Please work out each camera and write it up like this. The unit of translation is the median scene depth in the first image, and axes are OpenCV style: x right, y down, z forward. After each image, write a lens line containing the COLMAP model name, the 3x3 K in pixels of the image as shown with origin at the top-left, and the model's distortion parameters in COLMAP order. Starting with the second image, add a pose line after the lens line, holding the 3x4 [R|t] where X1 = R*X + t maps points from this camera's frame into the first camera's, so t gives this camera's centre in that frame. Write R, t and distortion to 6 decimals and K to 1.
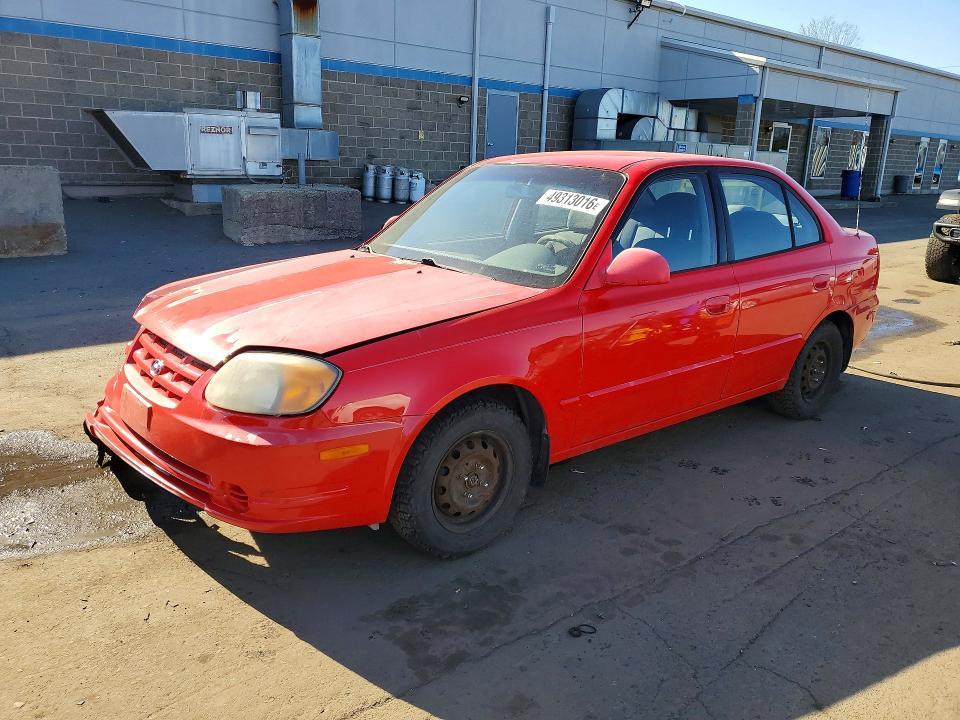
lens RADIAL K [[739.8, 0, 481.5], [0, 739.8, 355.6], [0, 0, 1]] dist [0.008433, 0.013021]
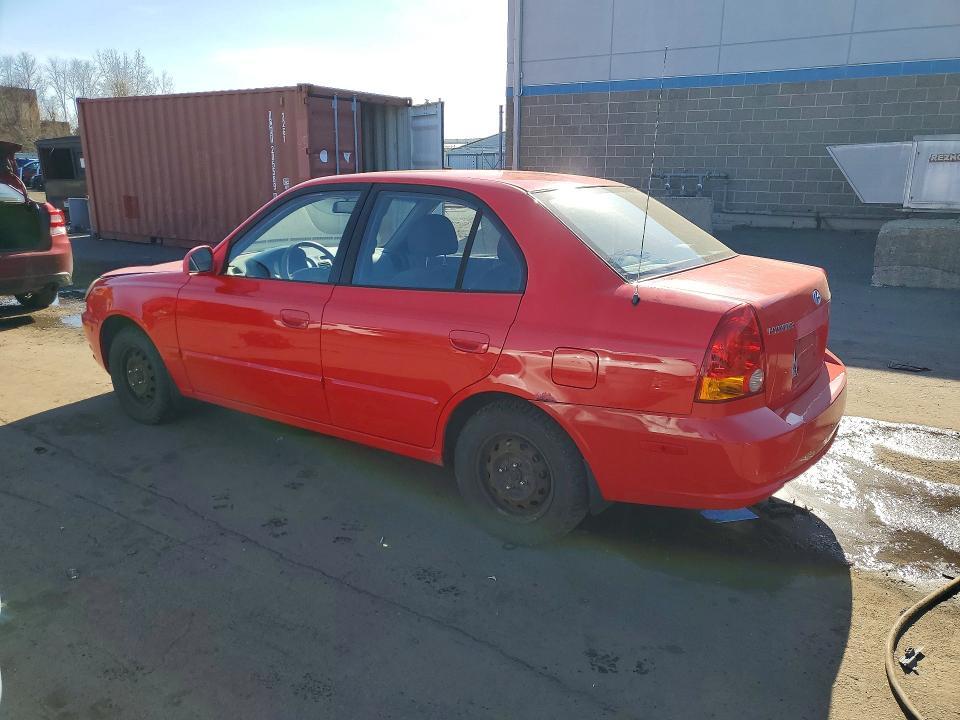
lens RADIAL K [[739.8, 0, 480.0], [0, 739.8, 364.3], [0, 0, 1]] dist [0.008433, 0.013021]
pose [[0.272280, 0.210666, -0.938873, 1.059961], [-0.247078, 0.958329, 0.143378, -0.169457], [0.929955, 0.192937, 0.312985, 0.729929]]
